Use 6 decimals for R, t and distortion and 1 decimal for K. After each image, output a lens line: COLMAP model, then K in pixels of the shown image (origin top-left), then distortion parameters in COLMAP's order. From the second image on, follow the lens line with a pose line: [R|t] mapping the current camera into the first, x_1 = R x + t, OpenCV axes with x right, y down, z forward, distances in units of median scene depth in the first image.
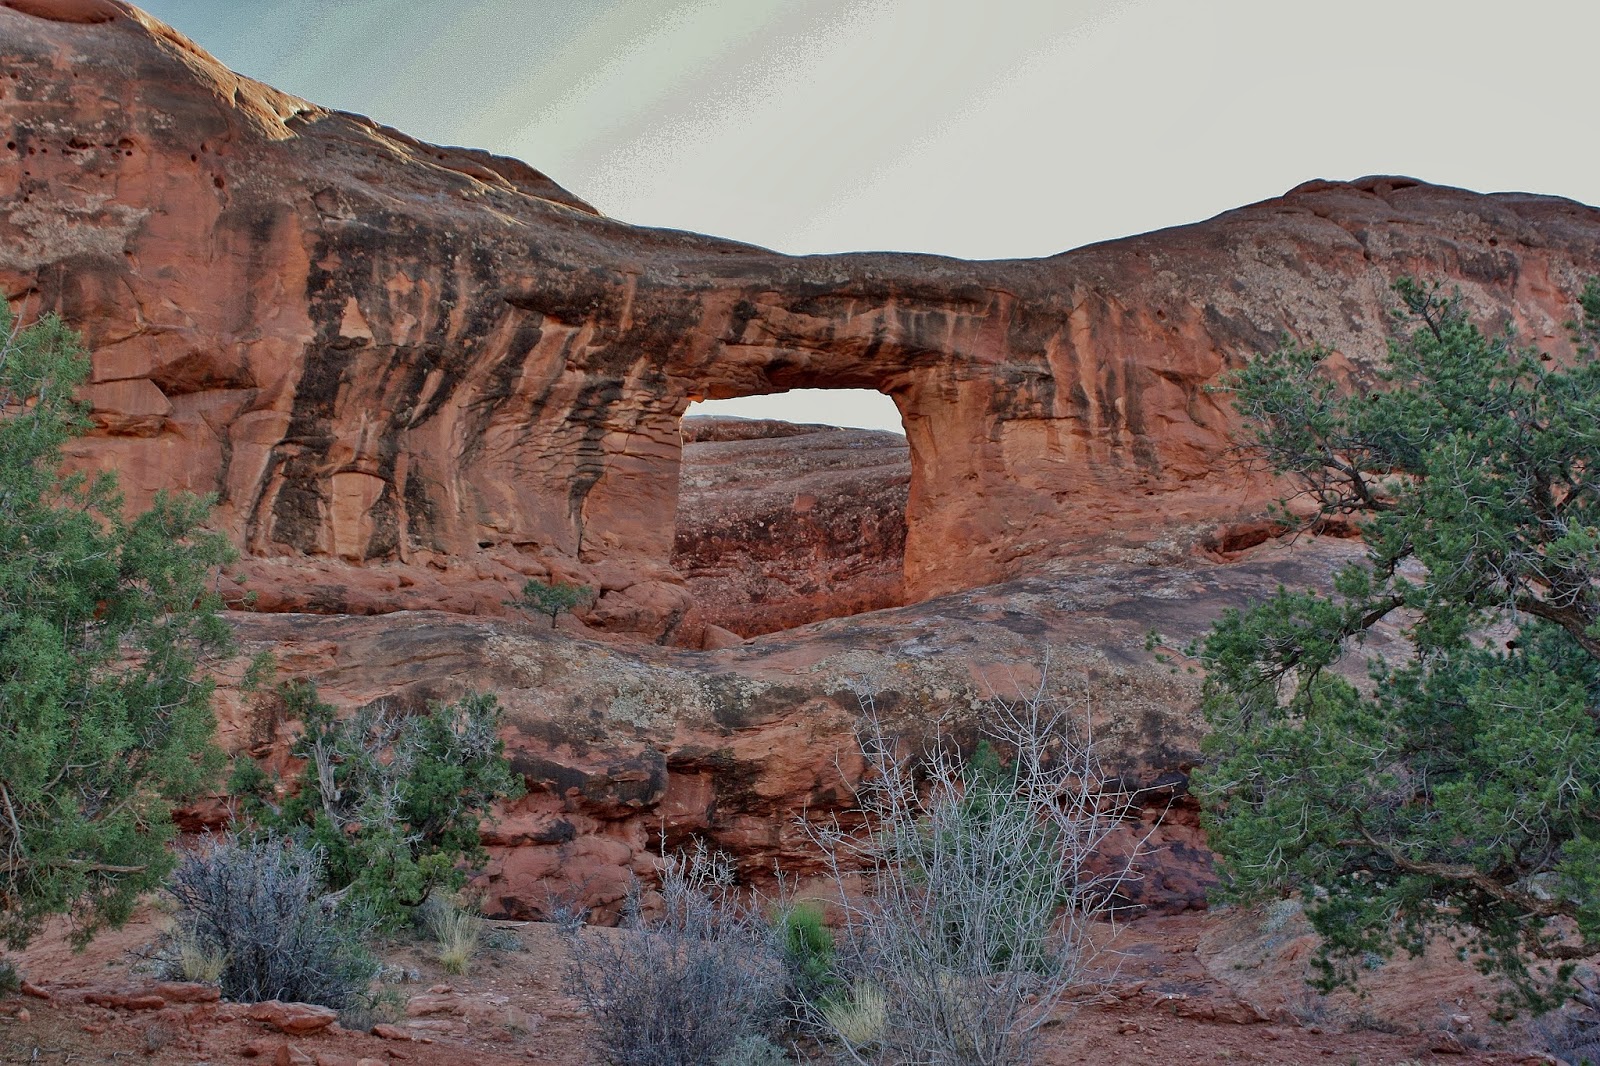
lens RADIAL K [[2432.1, 0, 800.0], [0, 2432.1, 533.0], [0, 0, 1]] dist [-0.037992, 0.004401]
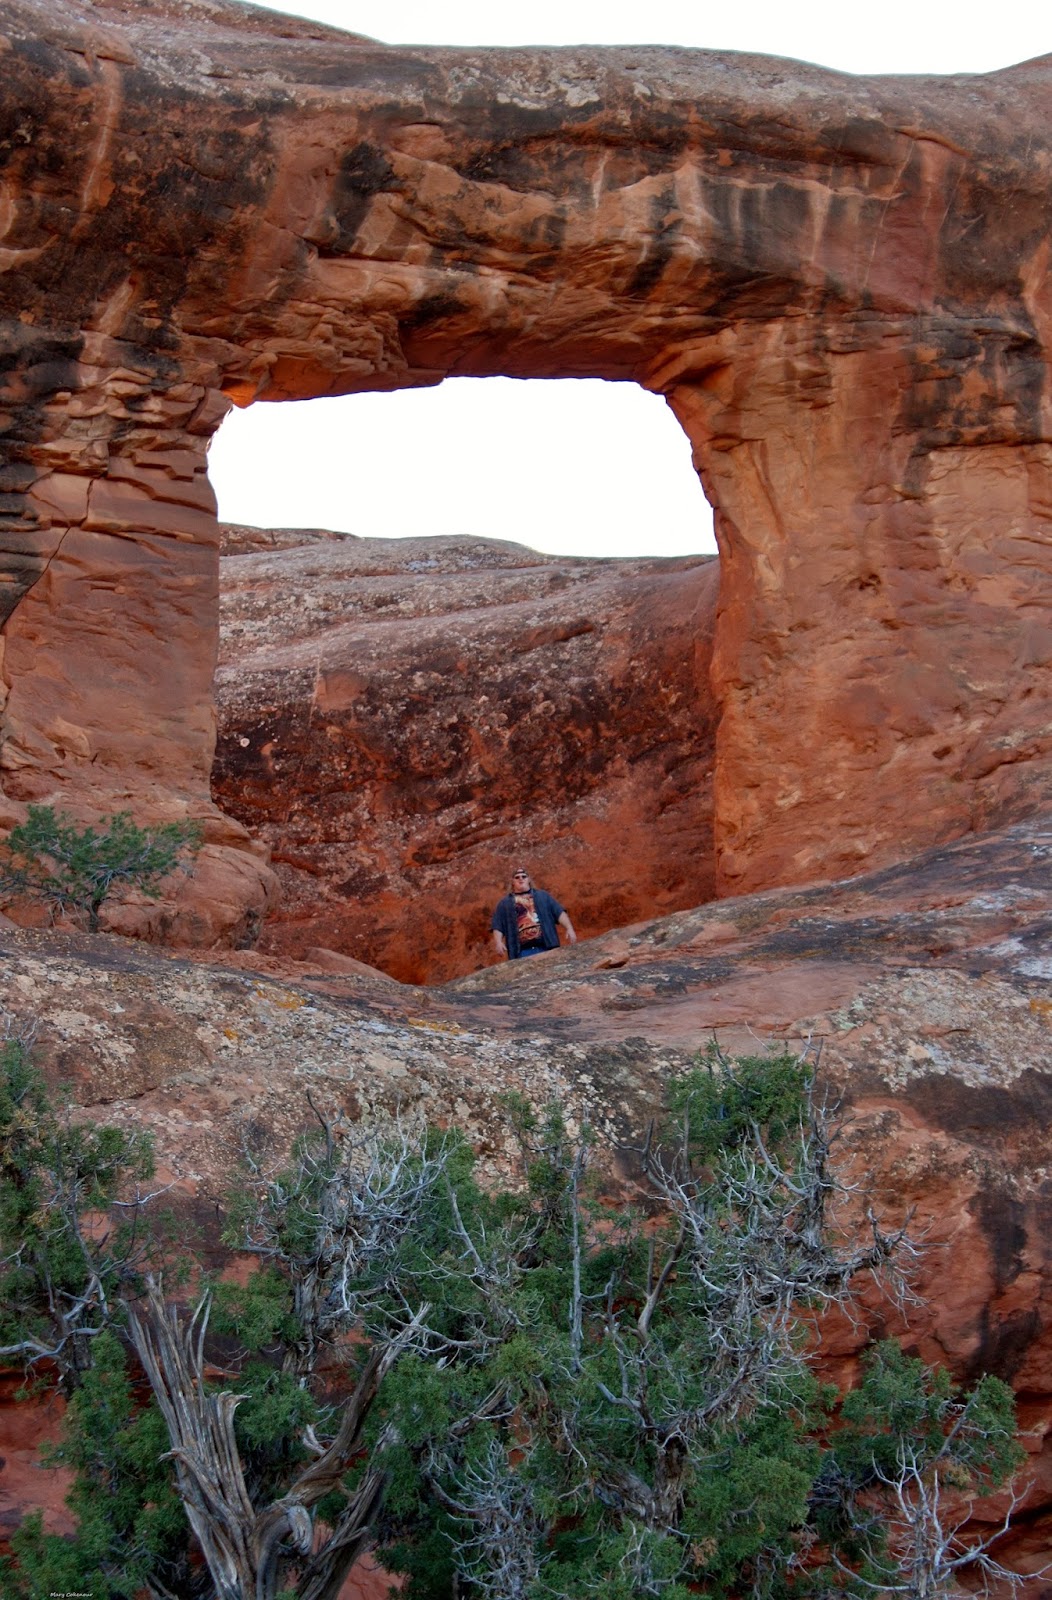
lens RADIAL K [[4316.0, 0, 526.0], [0, 4316.0, 800.0], [0, 0, 1]] dist [0.075610, 1.070553]
pose [[0.987653, -0.031210, 0.153515, -0.107720], [0.033328, 0.999381, -0.011245, 0.021807], [-0.153069, 0.016223, 0.988082, 0.281705]]
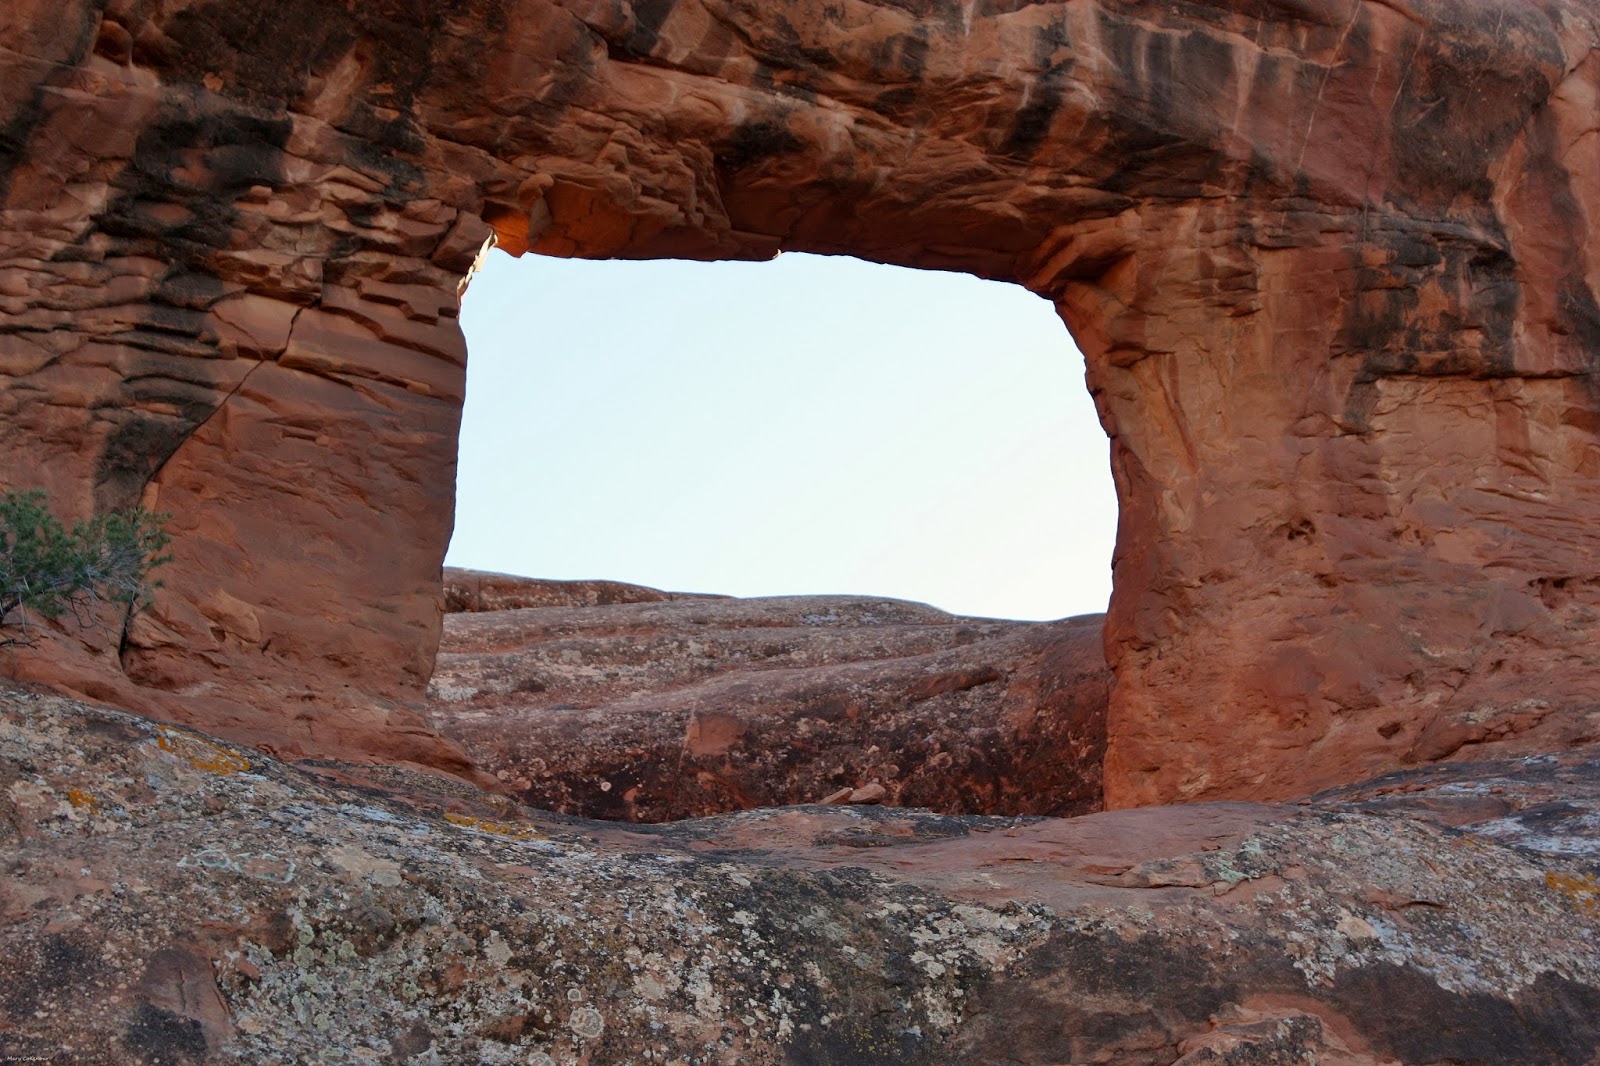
lens RADIAL K [[3519.6, 0, 812.5], [0, 3519.6, 536.5], [0, 0, 1]] dist [0.045304, 0.228983]
pose [[0.995668, 0.015141, 0.091736, -0.044691], [-0.000566, 0.987621, -0.156859, 0.058113], [-0.092976, 0.156127, 0.983351, 0.539007]]
